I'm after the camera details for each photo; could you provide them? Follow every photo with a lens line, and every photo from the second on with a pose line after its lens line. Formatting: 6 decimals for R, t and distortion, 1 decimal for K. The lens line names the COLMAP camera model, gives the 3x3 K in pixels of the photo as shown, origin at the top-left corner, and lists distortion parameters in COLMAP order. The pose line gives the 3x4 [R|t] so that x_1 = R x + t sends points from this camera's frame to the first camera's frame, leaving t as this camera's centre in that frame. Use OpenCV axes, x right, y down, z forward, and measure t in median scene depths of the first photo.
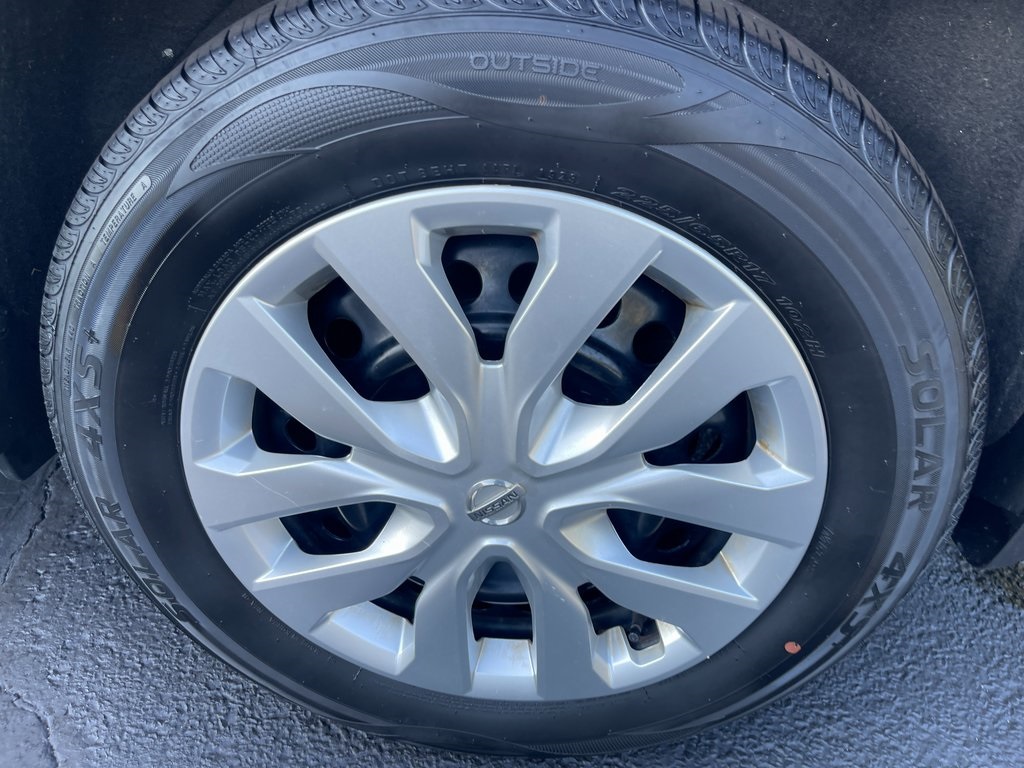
lens RADIAL K [[771.8, 0, 511.0], [0, 771.8, 386.5], [0, 0, 1]] dist [0.053825, -0.076178]
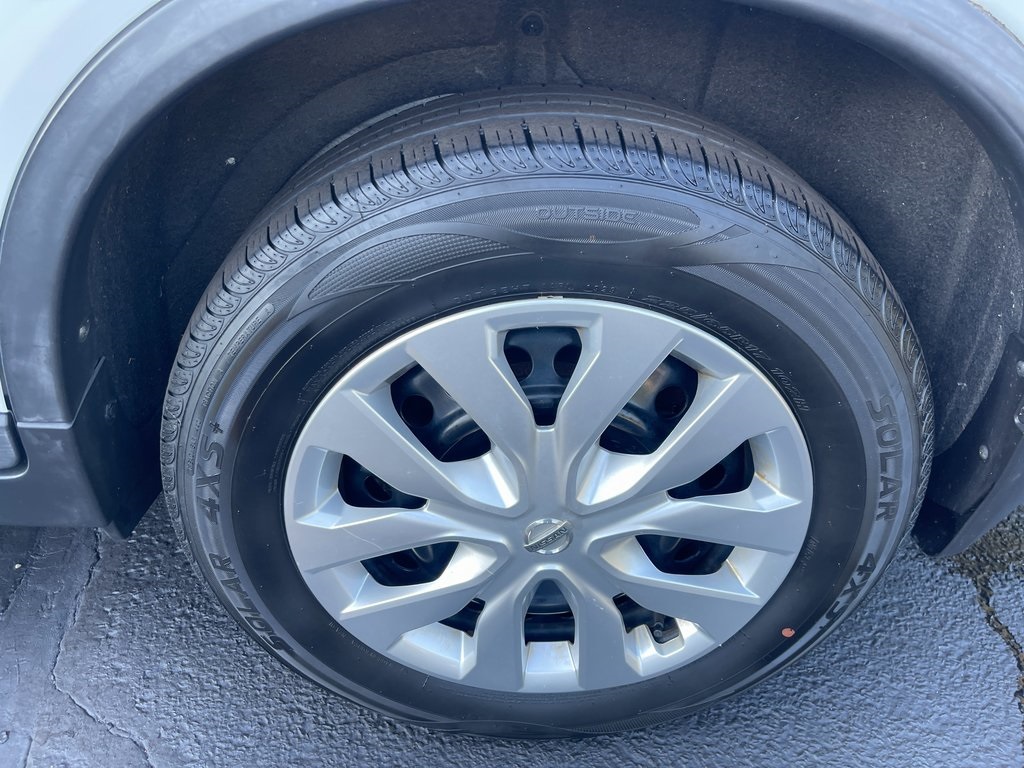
lens RADIAL K [[776.2, 0, 512.0], [0, 776.2, 384.0], [0, 0, 1]] dist [0.026682, -0.001520]
pose [[0.996430, -0.058690, 0.060690, -0.128573], [0.057077, 0.997978, 0.027983, -0.119461], [-0.062210, -0.024419, 0.997764, -0.199485]]
